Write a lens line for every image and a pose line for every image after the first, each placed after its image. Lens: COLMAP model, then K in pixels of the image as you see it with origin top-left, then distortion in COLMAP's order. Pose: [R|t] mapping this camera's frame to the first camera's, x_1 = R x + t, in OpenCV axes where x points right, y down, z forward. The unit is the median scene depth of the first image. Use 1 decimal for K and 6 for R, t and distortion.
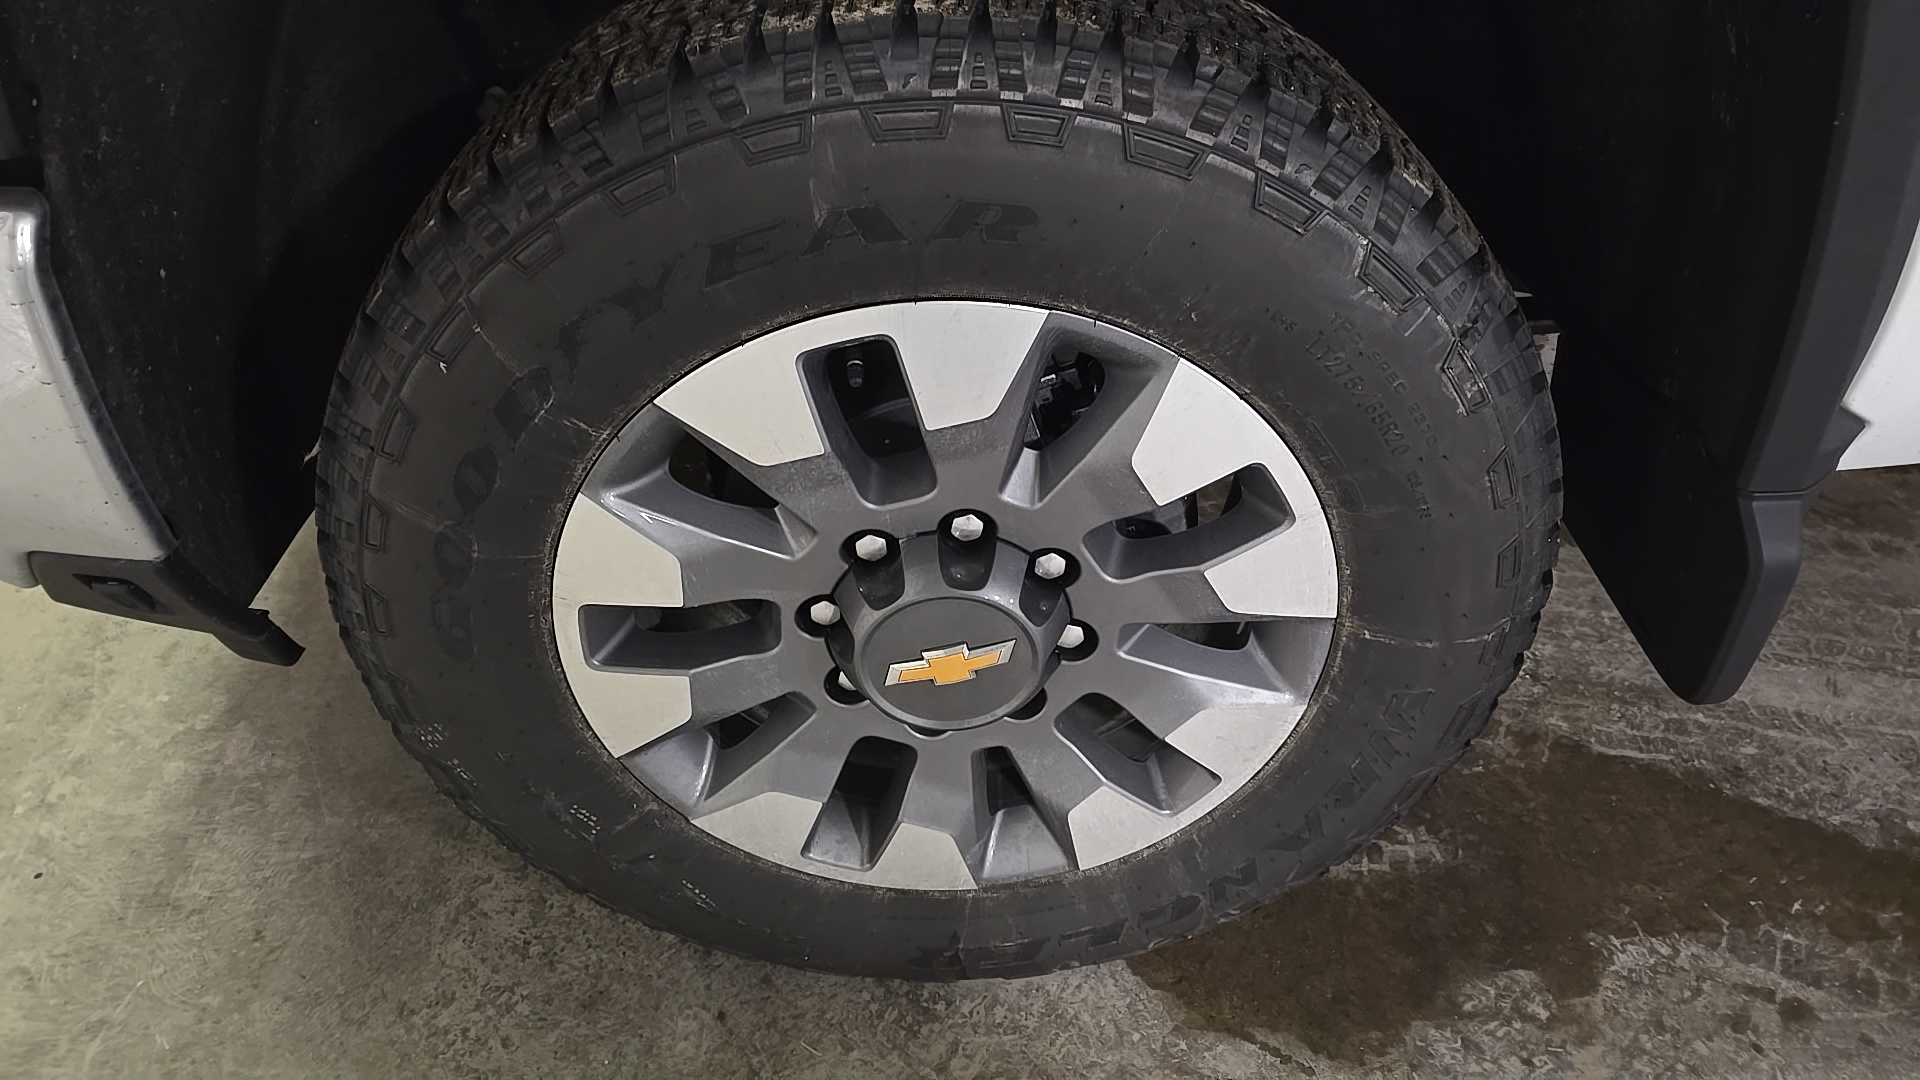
lens RADIAL K [[1284.9, 0, 960.0], [0, 1284.9, 540.0], [0, 0, 1]] dist [0.052016, -0.046230]
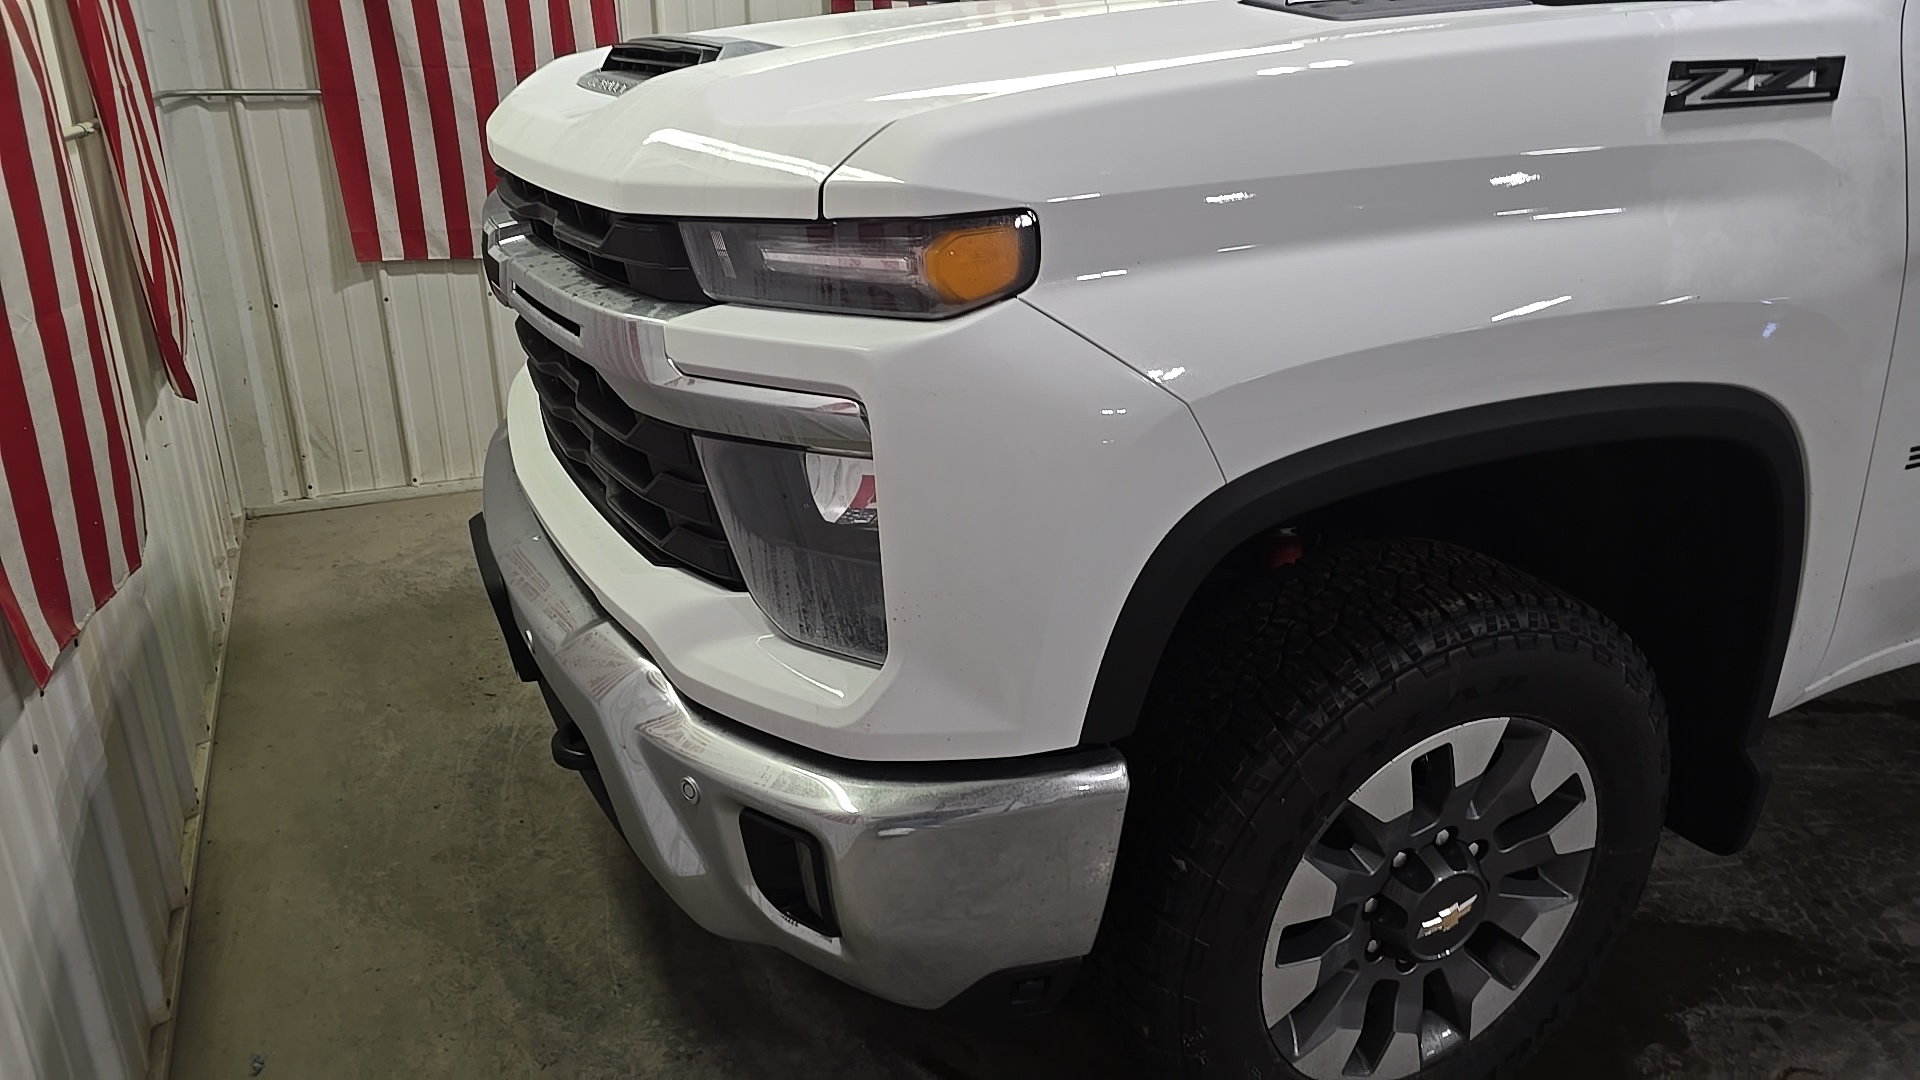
lens RADIAL K [[1284.9, 0, 960.0], [0, 1284.9, 540.0], [0, 0, 1]] dist [0.052016, -0.046230]
pose [[0.919348, -0.123012, 0.373720, -1.268108], [0.220142, 0.948091, -0.229478, -0.140111], [-0.326092, 0.293242, 0.898706, -0.580272]]
